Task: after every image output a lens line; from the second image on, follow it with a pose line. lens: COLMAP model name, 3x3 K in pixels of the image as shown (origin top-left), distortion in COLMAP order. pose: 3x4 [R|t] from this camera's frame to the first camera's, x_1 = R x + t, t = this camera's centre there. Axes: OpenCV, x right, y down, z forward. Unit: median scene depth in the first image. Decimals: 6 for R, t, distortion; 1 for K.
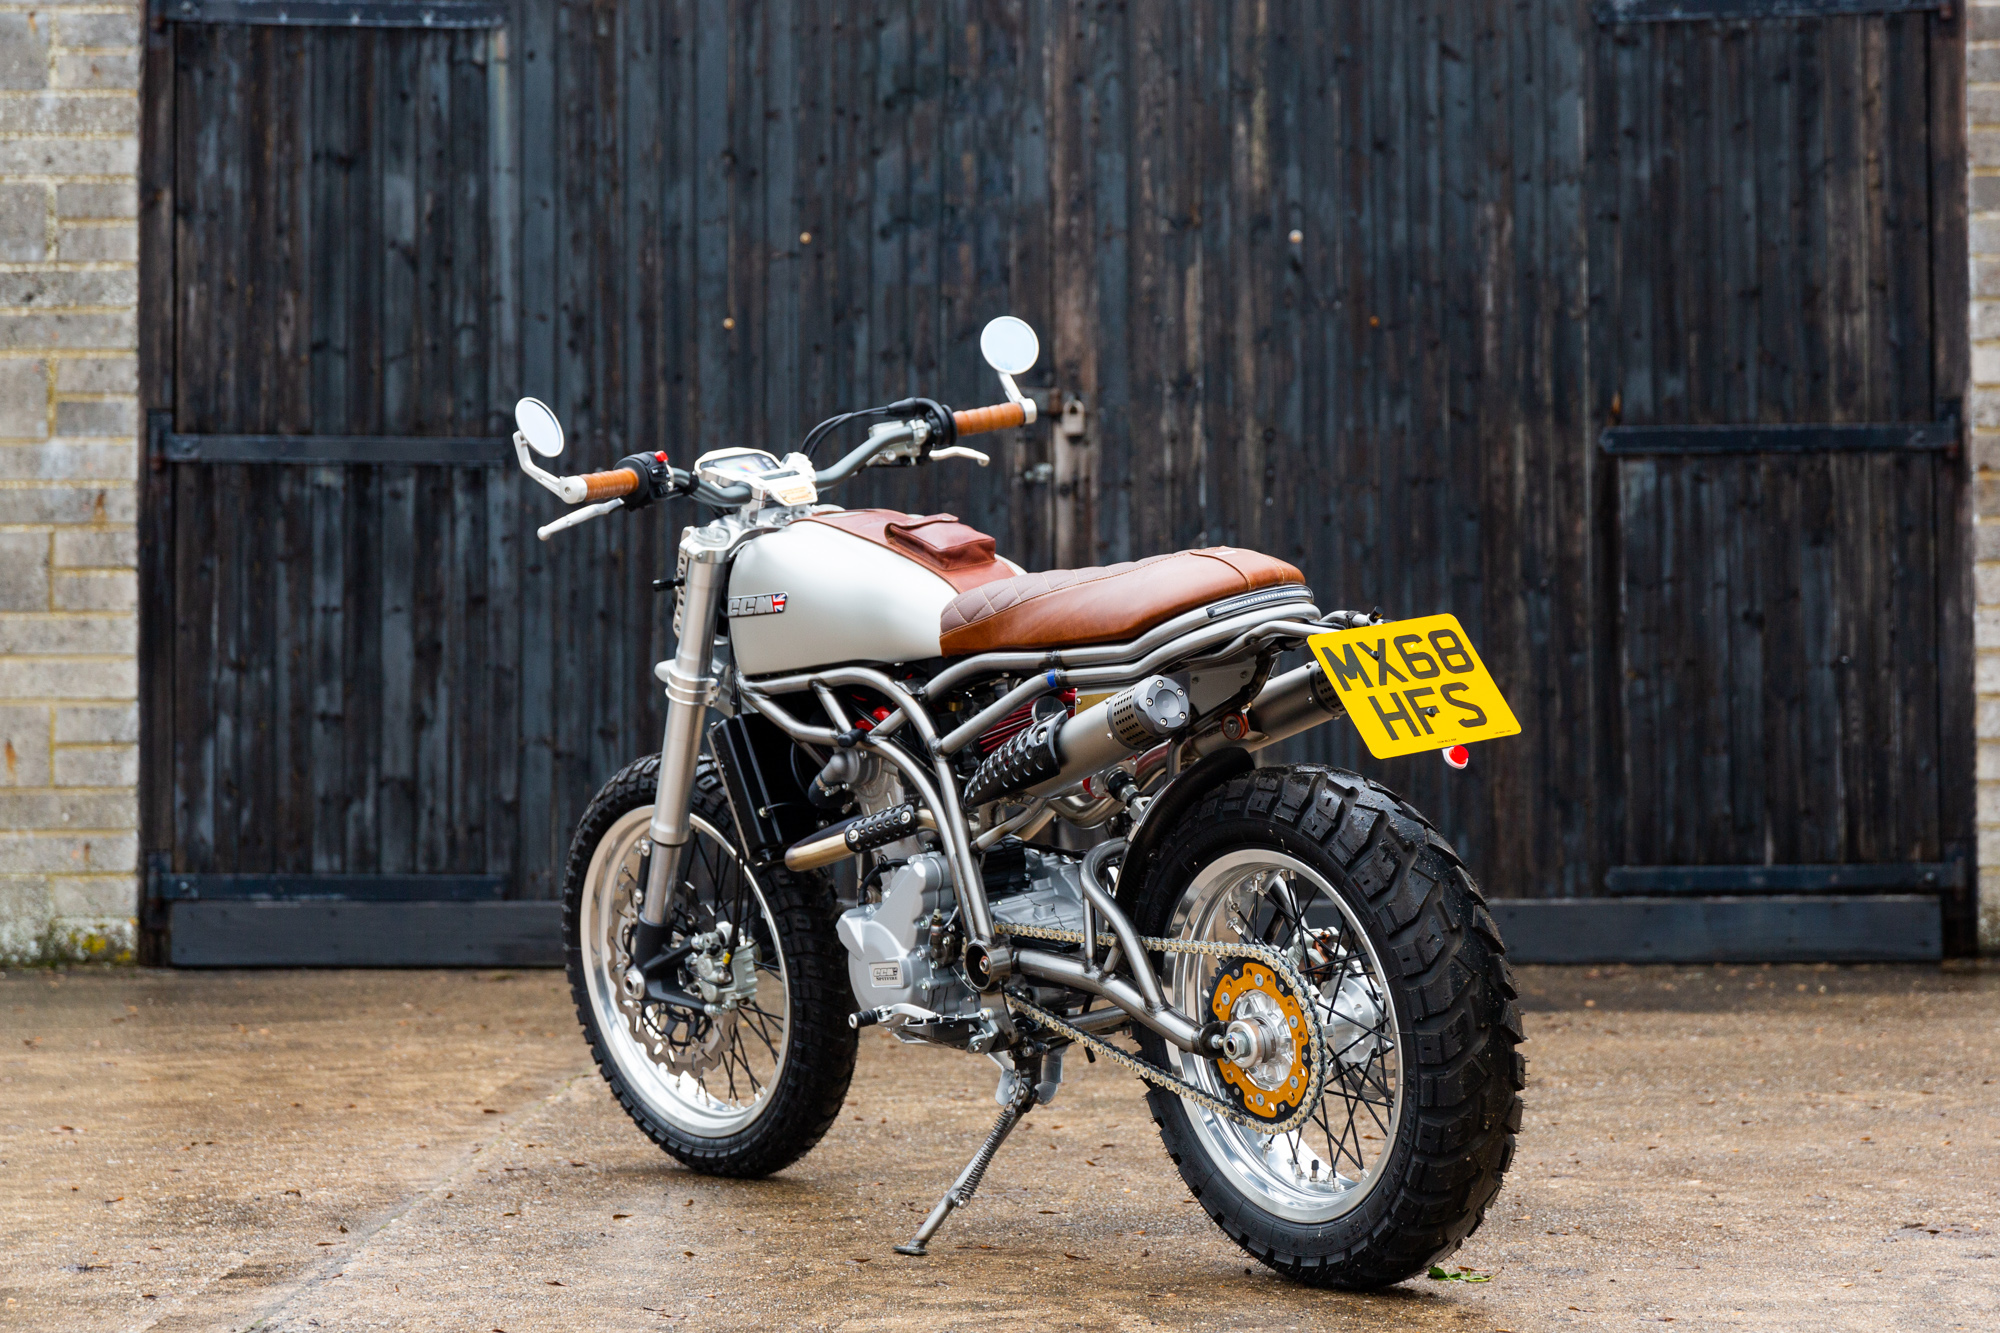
lens RADIAL K [[4138.7, 0, 1054.4], [0, 4138.7, 575.5], [0, 0, 1]] dist [-0.003300, 0.000000]
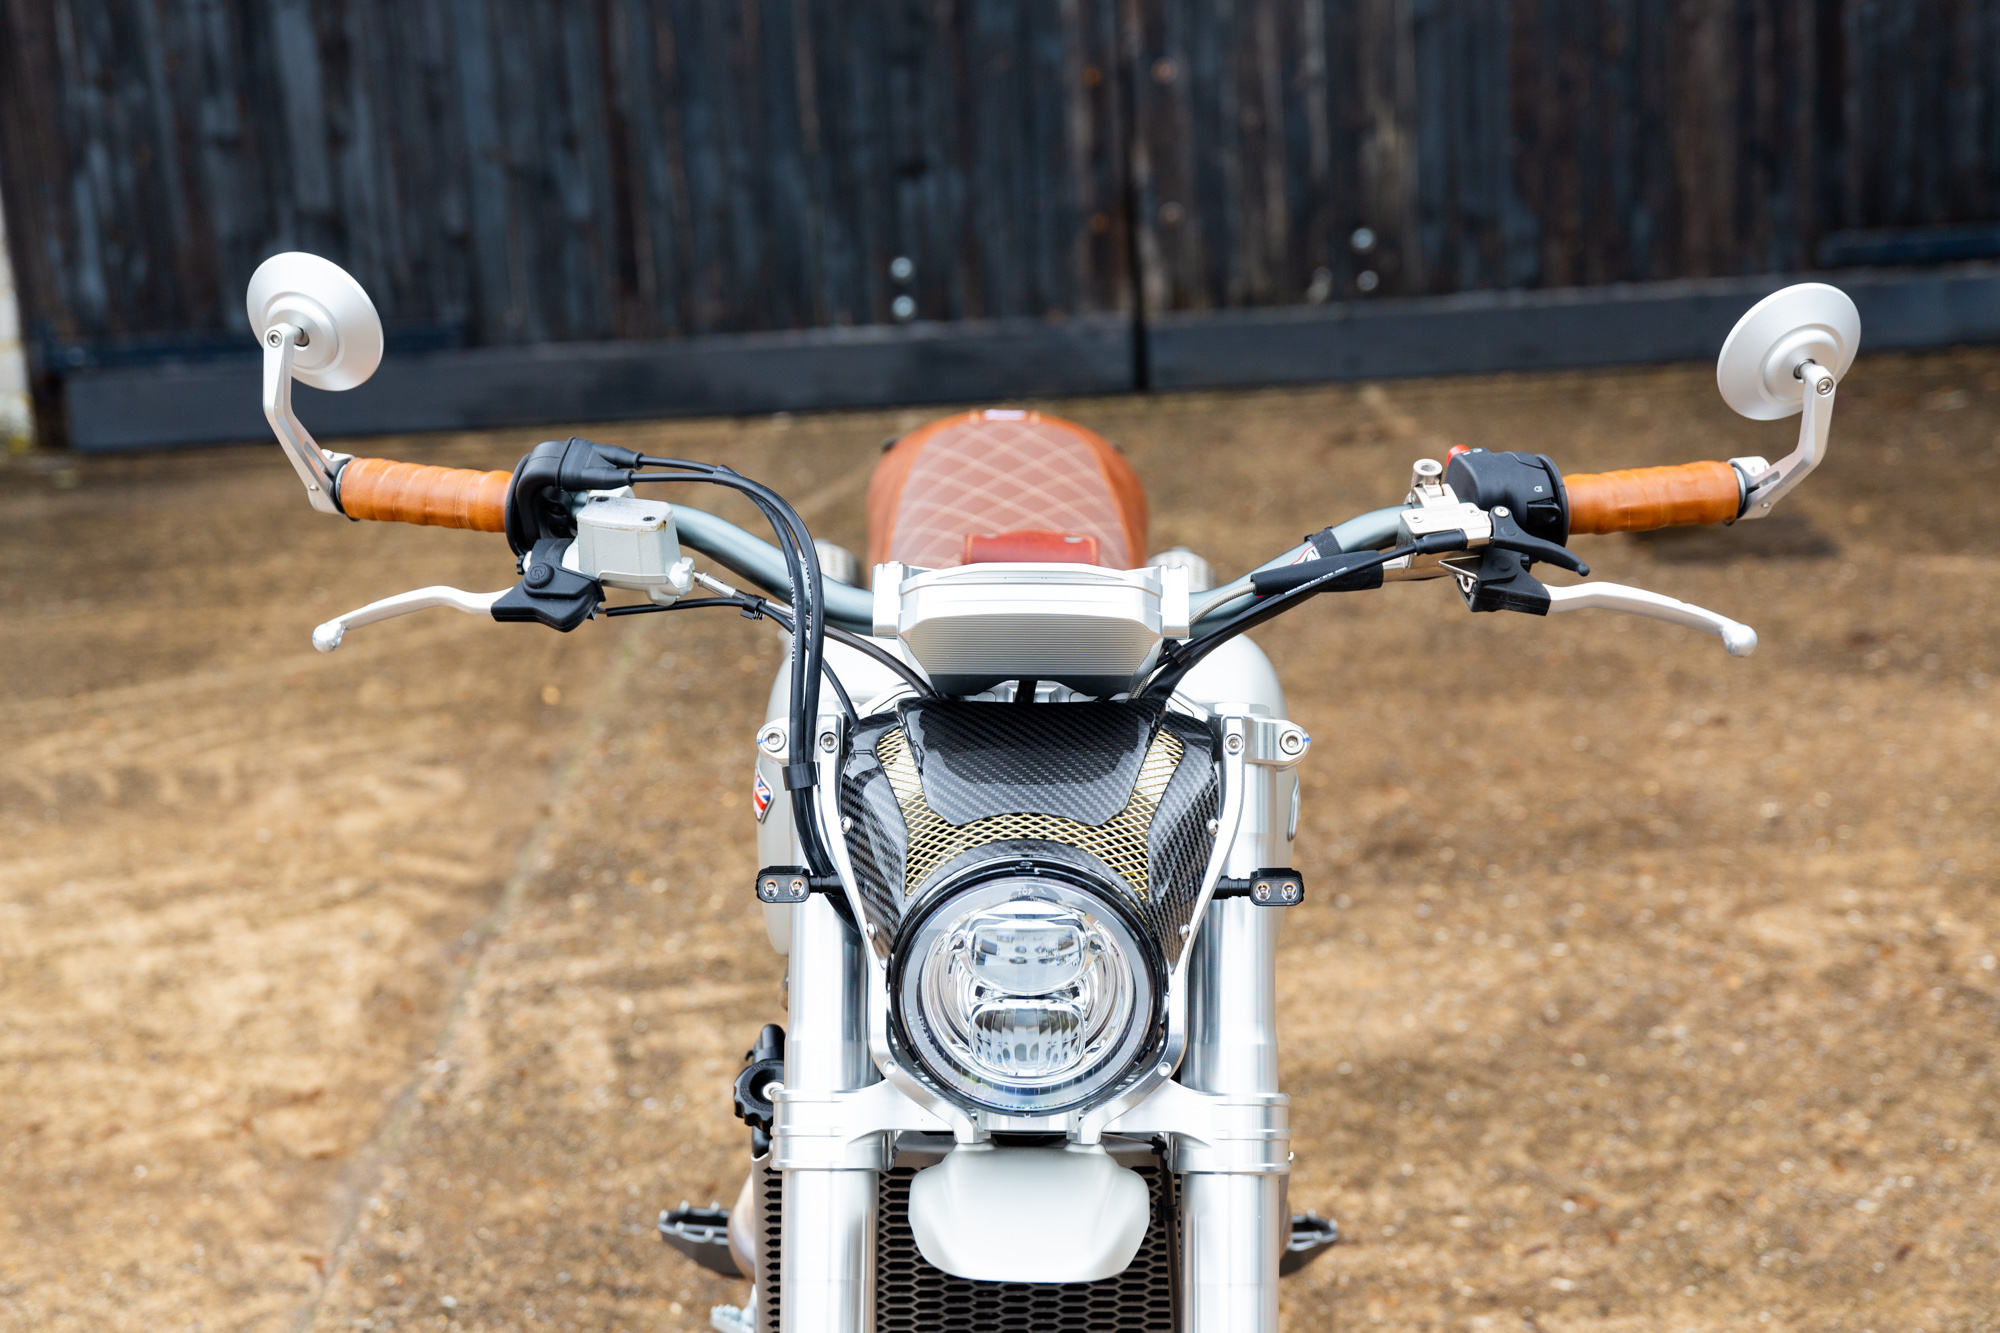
lens RADIAL K [[3229.7, 0, 998.0], [0, 3229.7, 661.3], [0, 0, 1]] dist [-0.006086, 0.000000]
pose [[0.997991, -0.050670, -0.038034, -0.006460], [0.060370, 0.942672, 0.328215, -0.067030], [0.019223, -0.329851, 0.943837, 0.377934]]
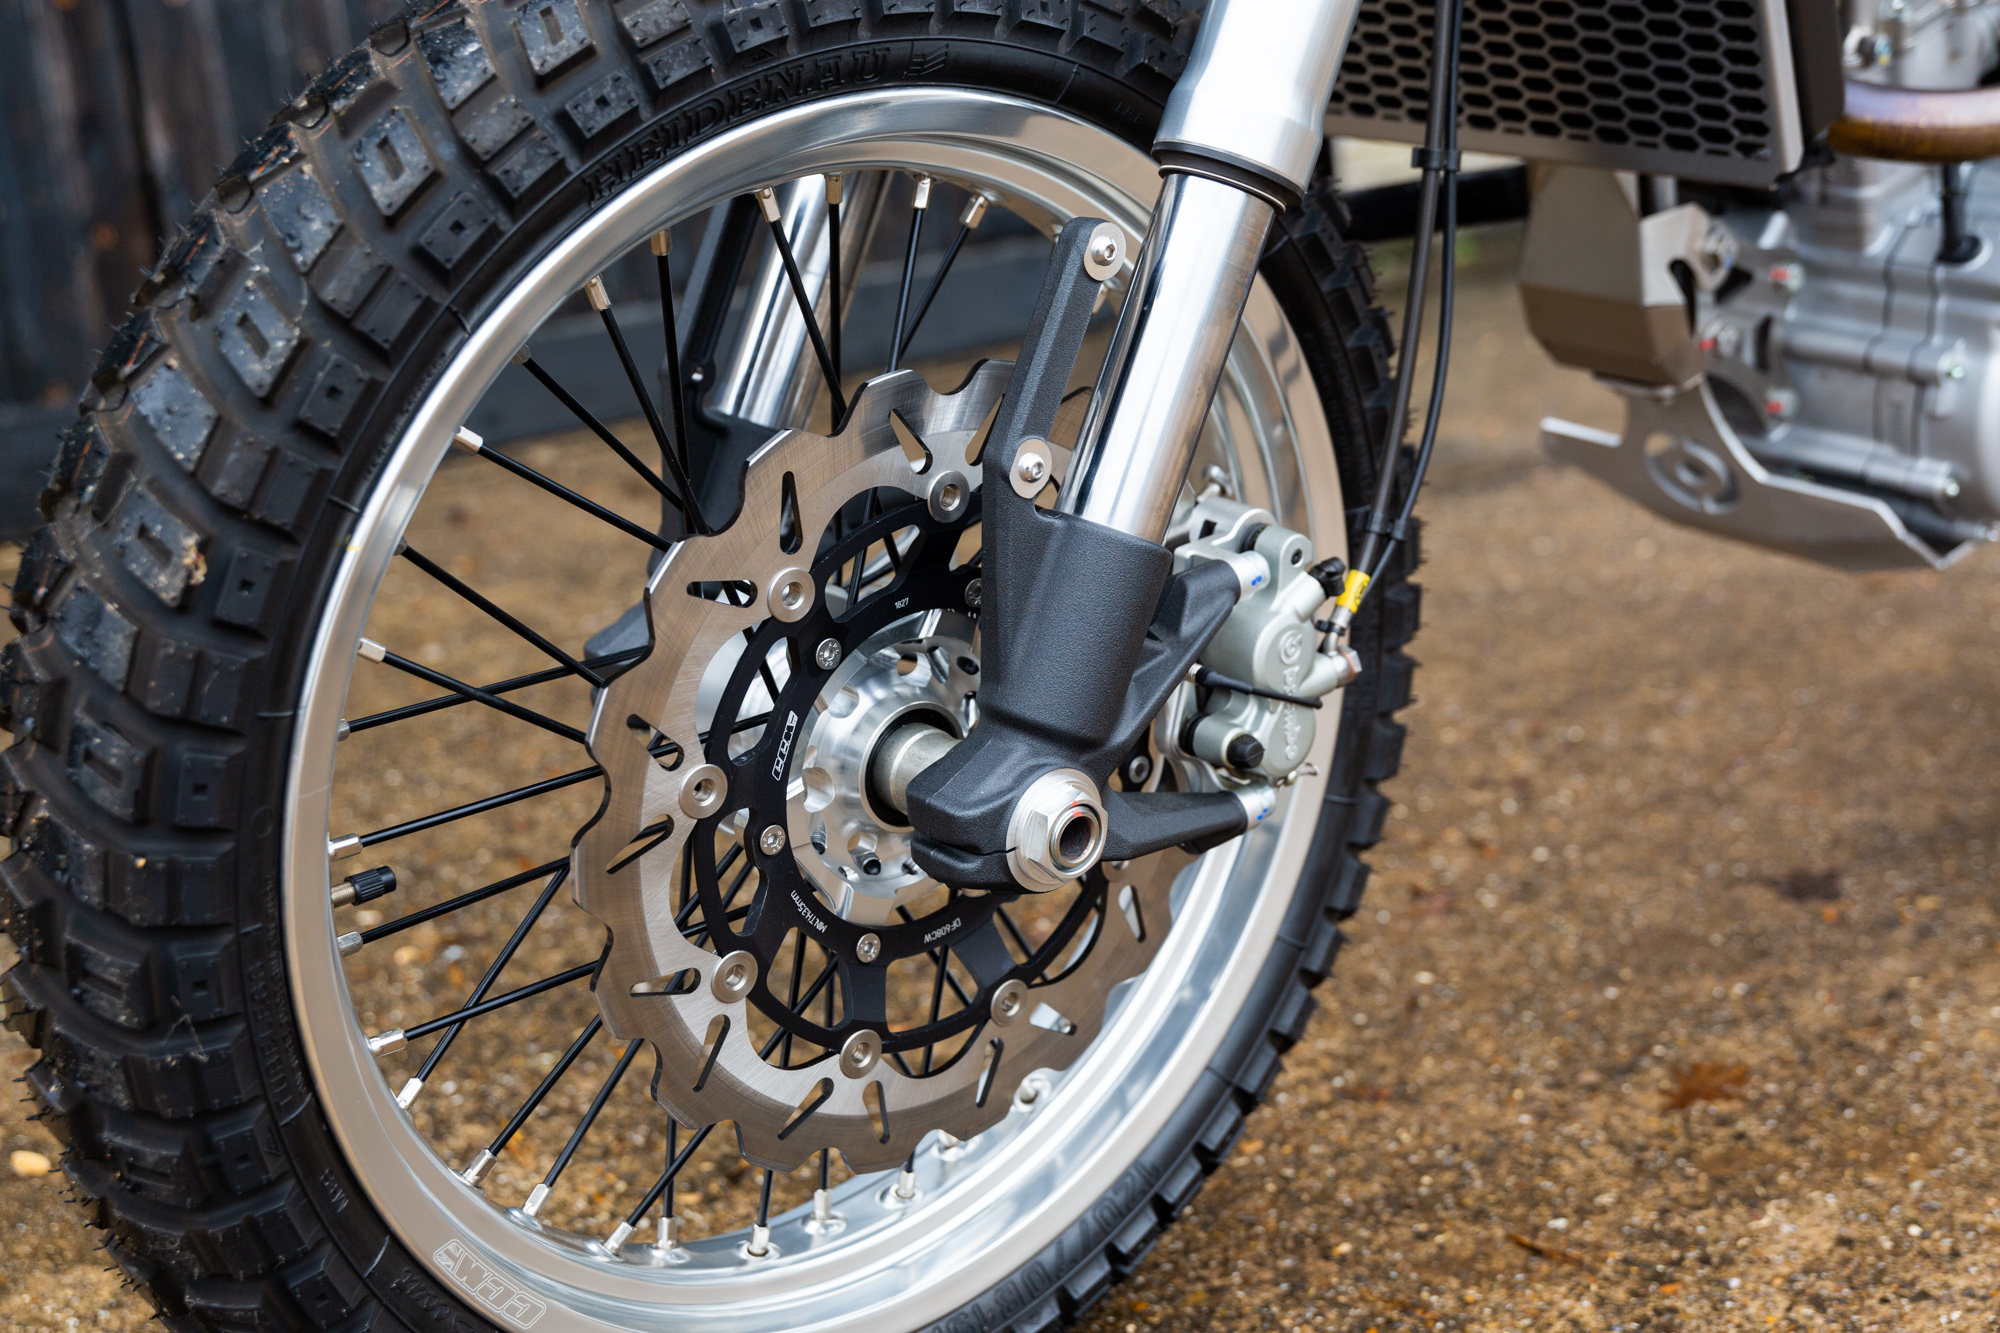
lens RADIAL K [[2510.5, 0, 996.4], [0, 2510.5, 674.9], [0, 0, 1]] dist [0.012310, 0.000000]
pose [[0.738100, -0.228360, 0.634870, -0.131360], [0.055098, 0.958237, 0.280617, 0.031453], [-0.672438, -0.172143, 0.719857, 0.702147]]
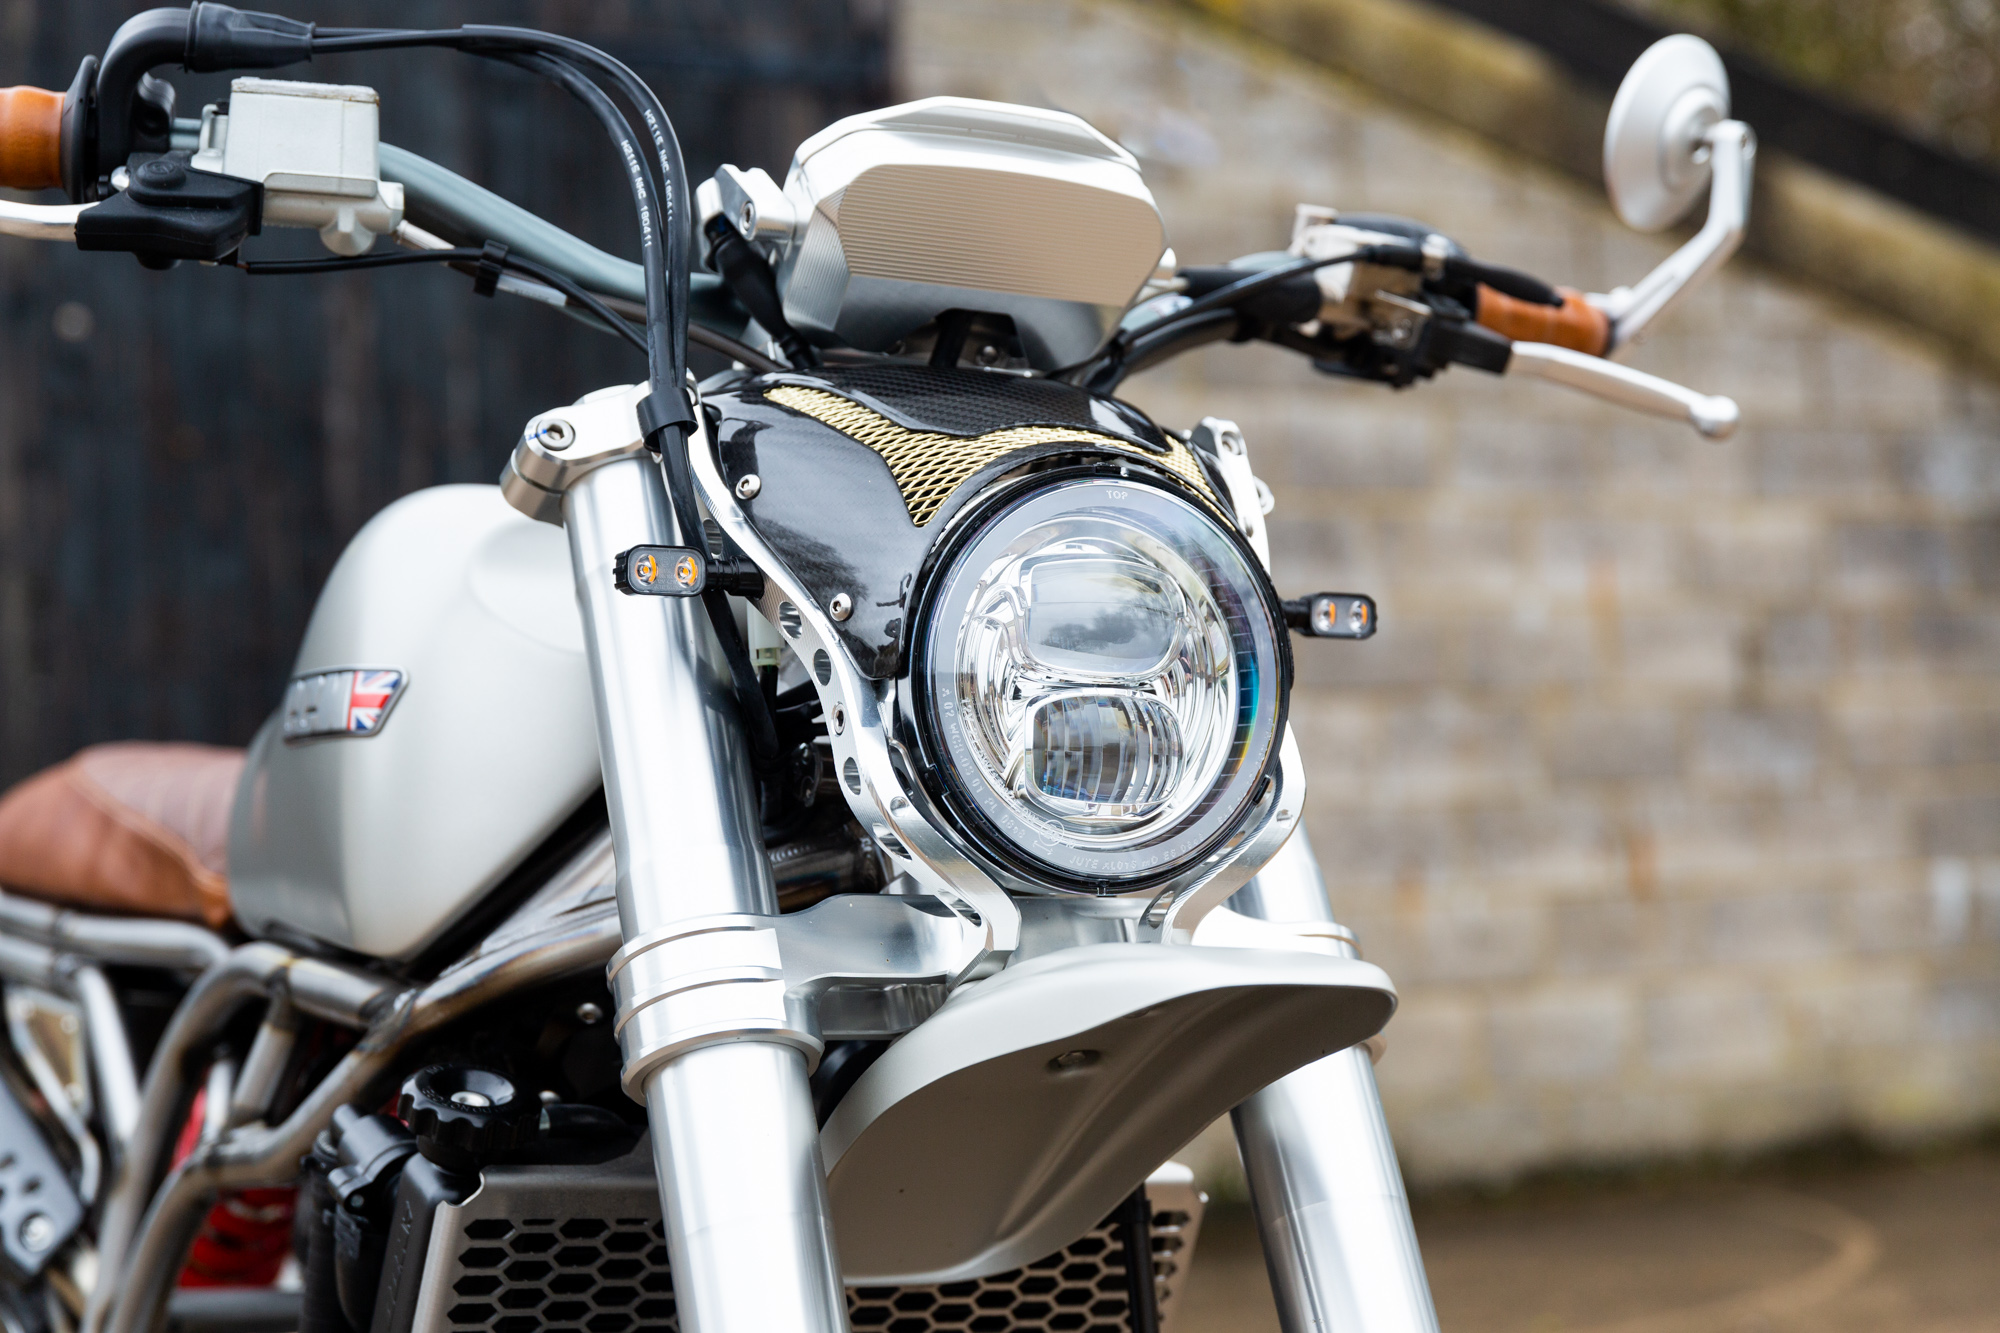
lens RADIAL K [[3178.9, 0, 993.0], [0, 3178.9, 648.4], [0, 0, 1]] dist [0.012730, 0.000000]
pose [[0.888145, -0.003573, 0.459550, -0.060725], [0.024710, 0.998894, -0.039990, 0.003695], [-0.458899, 0.046873, 0.887251, 0.436346]]
